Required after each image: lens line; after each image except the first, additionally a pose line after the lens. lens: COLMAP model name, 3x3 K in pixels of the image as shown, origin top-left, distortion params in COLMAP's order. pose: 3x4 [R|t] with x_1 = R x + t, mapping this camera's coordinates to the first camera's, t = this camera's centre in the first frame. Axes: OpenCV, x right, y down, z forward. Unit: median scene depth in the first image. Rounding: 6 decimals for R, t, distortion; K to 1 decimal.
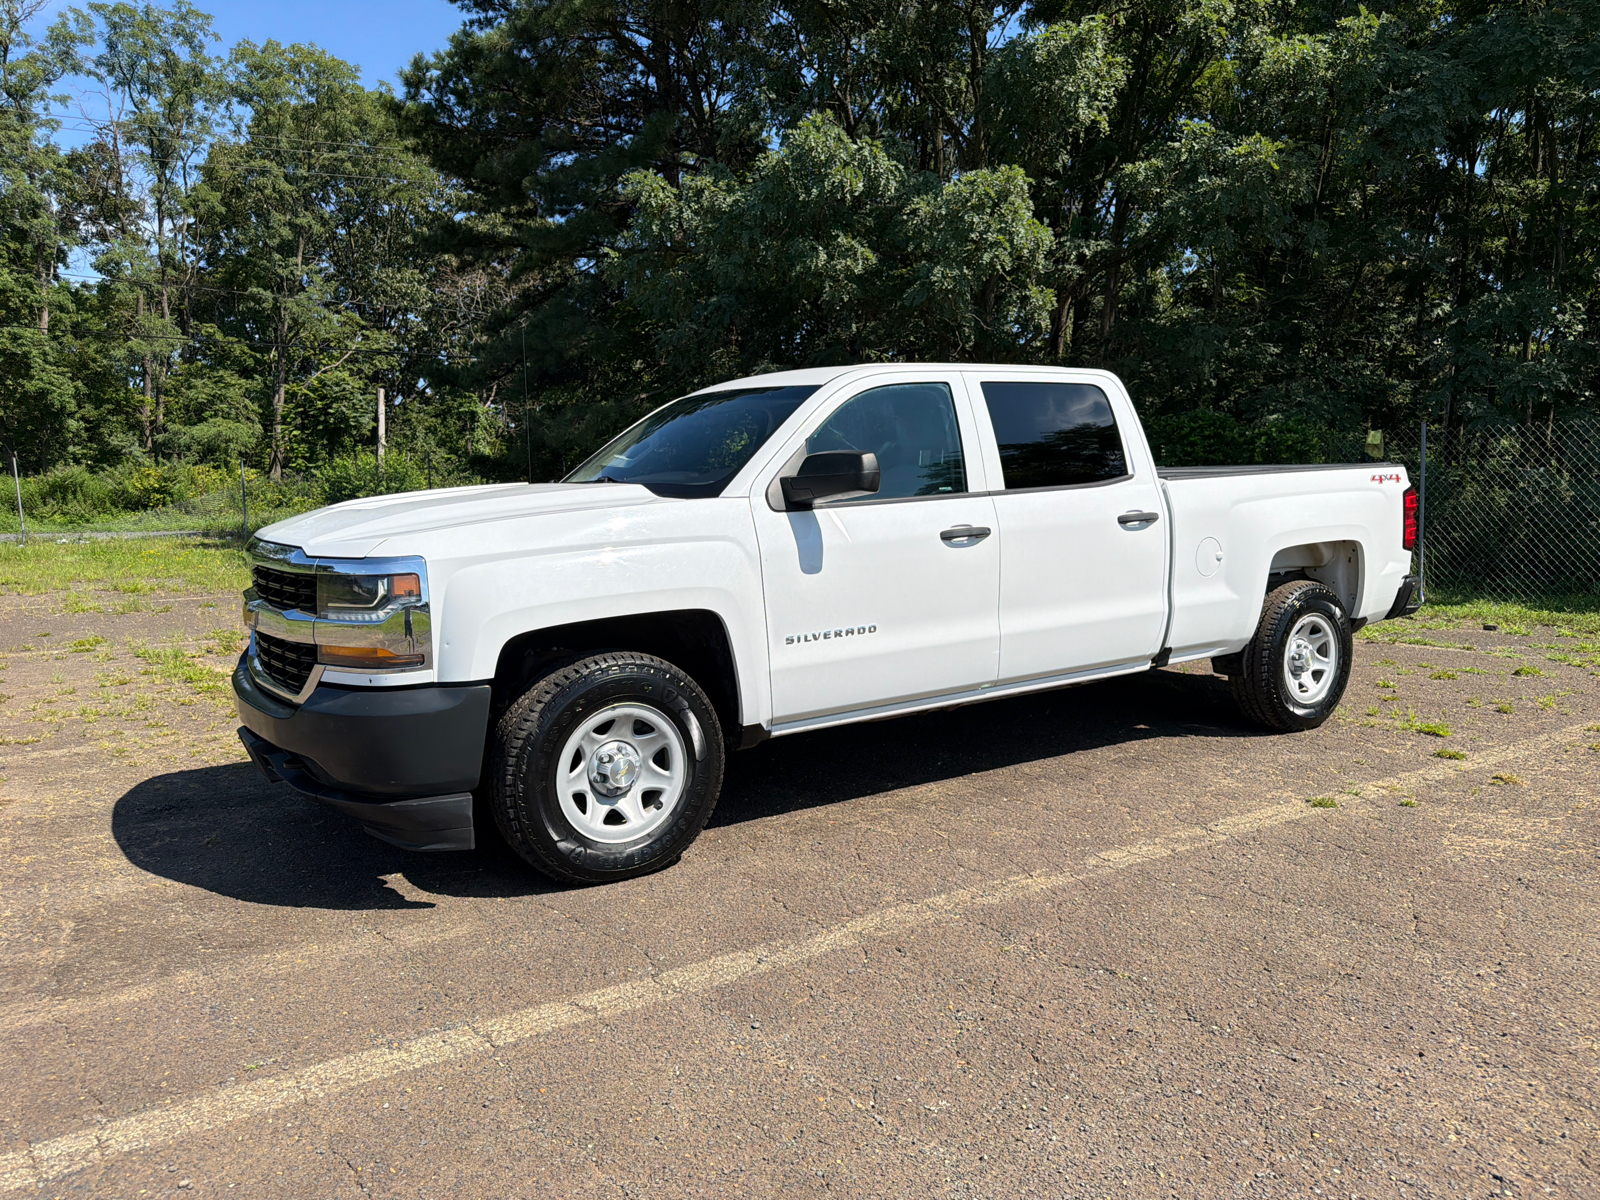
lens RADIAL K [[1164.7, 0, 800.6], [0, 1164.7, 600.6], [0, 0, 1]] dist [0.005551, -0.008877]
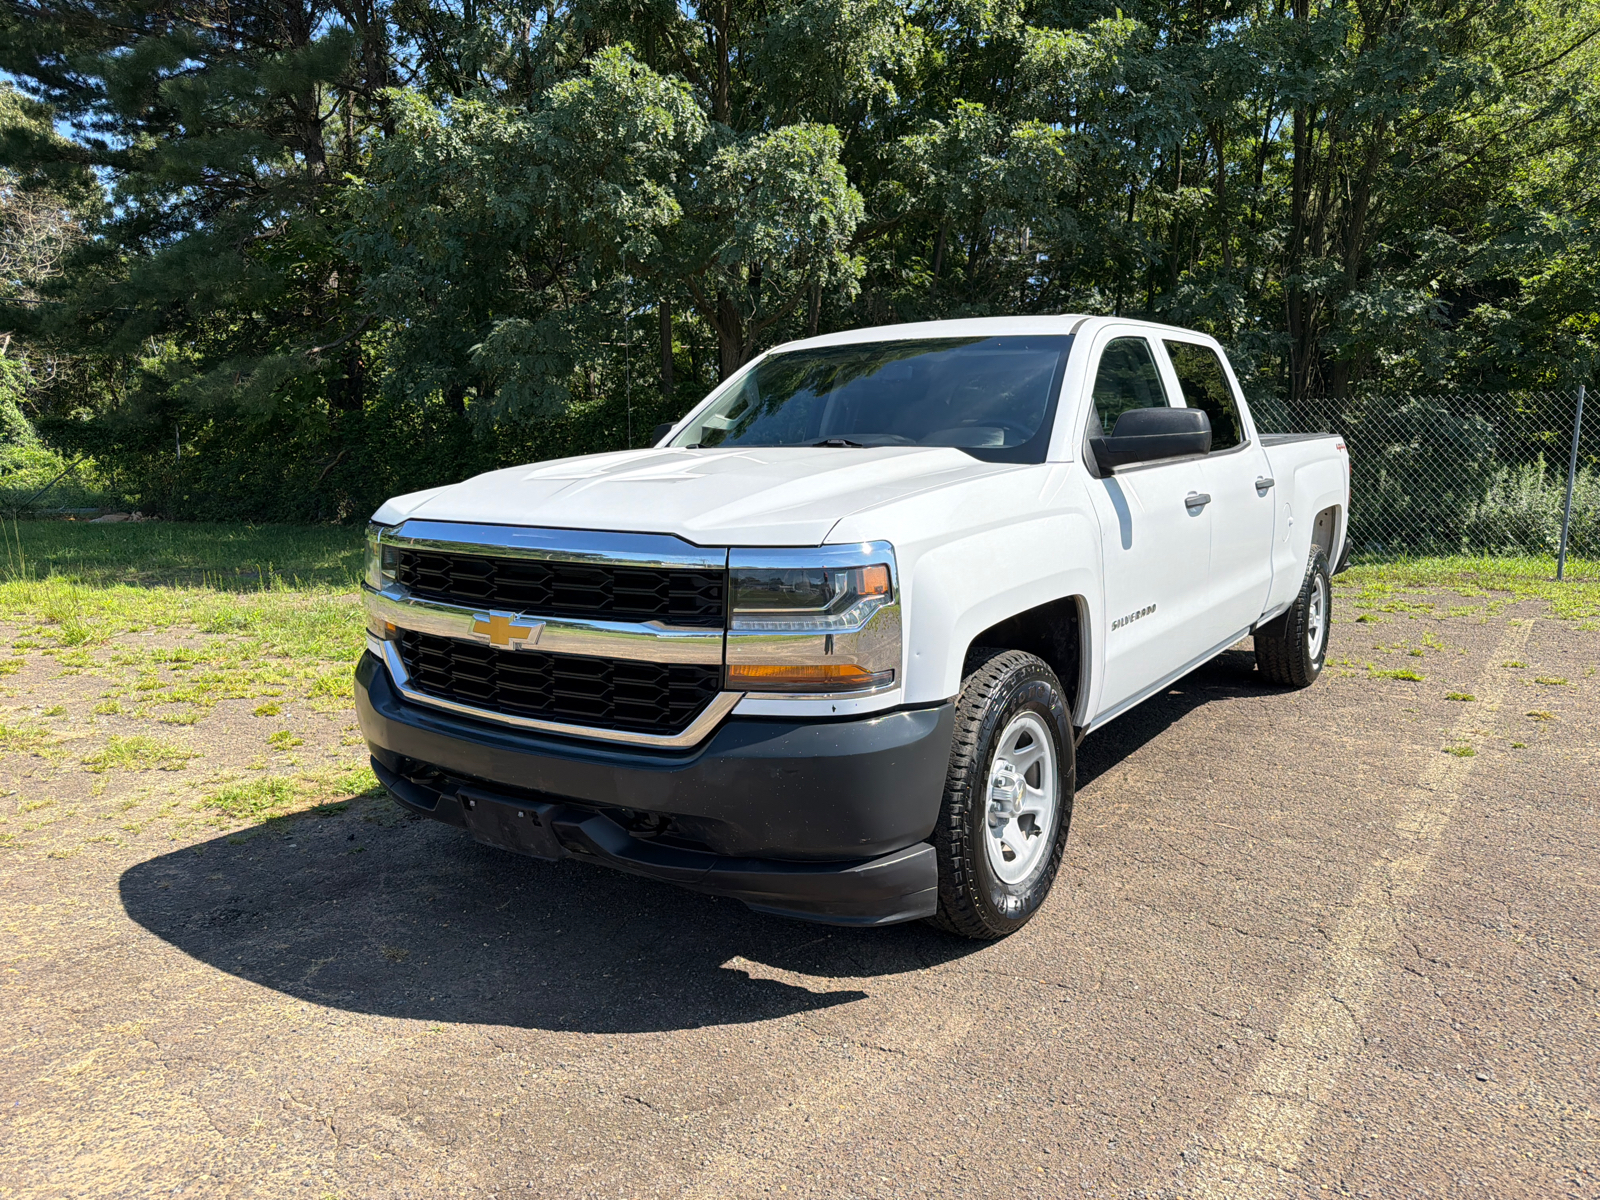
lens RADIAL K [[1160.7, 0, 803.6], [0, 1160.7, 598.7], [0, 0, 1]] dist [0.008064, -0.010308]
pose [[0.927839, -0.043879, 0.370391, -0.270427], [0.035948, 0.998953, 0.028291, -0.009396], [-0.371244, -0.012935, 0.928445, 0.133255]]
